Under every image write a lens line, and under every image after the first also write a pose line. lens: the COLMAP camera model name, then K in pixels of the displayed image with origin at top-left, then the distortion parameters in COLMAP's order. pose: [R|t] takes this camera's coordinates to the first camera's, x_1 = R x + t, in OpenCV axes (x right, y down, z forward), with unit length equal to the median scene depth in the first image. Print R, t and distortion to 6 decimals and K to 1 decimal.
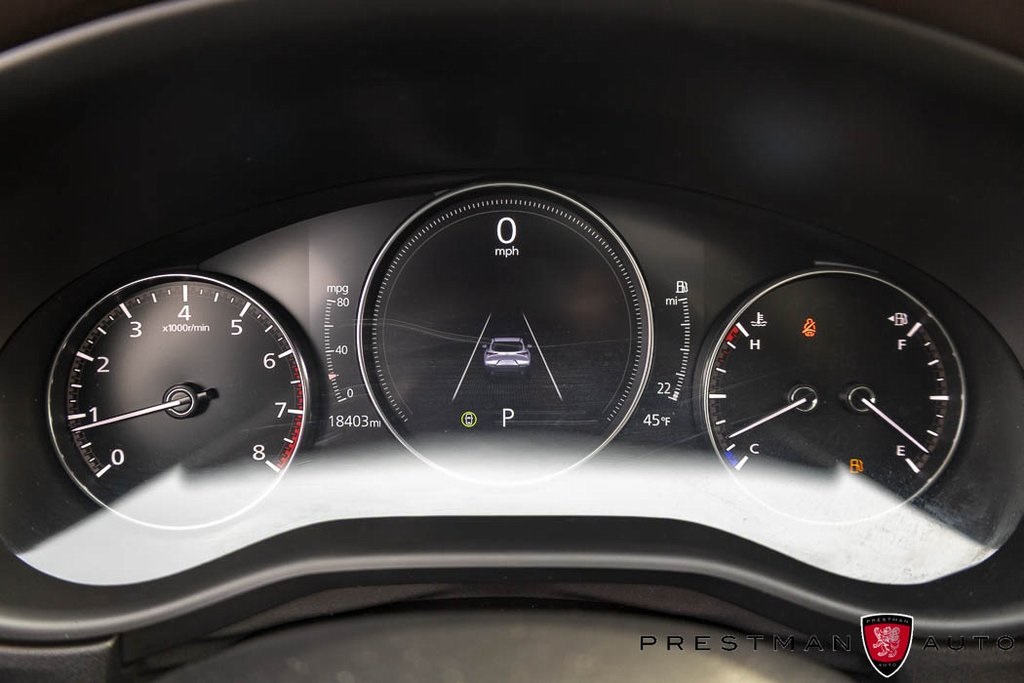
lens RADIAL K [[793.5, 0, 514.9], [0, 793.5, 338.2], [0, 0, 1]] dist [-0.014509, 0.000069]
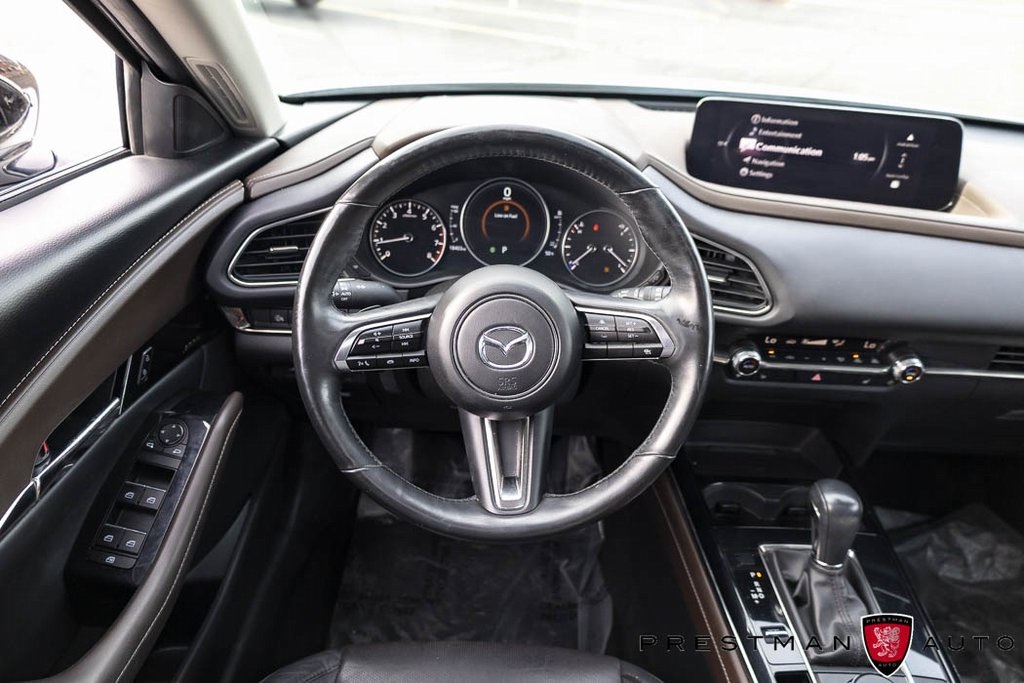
lens RADIAL K [[666.6, 0, 516.1], [0, 666.6, 346.3], [0, 0, 1]] dist [0.002300, 0.005348]
pose [[0.997599, 0.052978, 0.044611, -0.064203], [-0.058578, 0.989062, 0.135370, 0.121875], [-0.036952, -0.137659, 0.989790, -1.845820]]
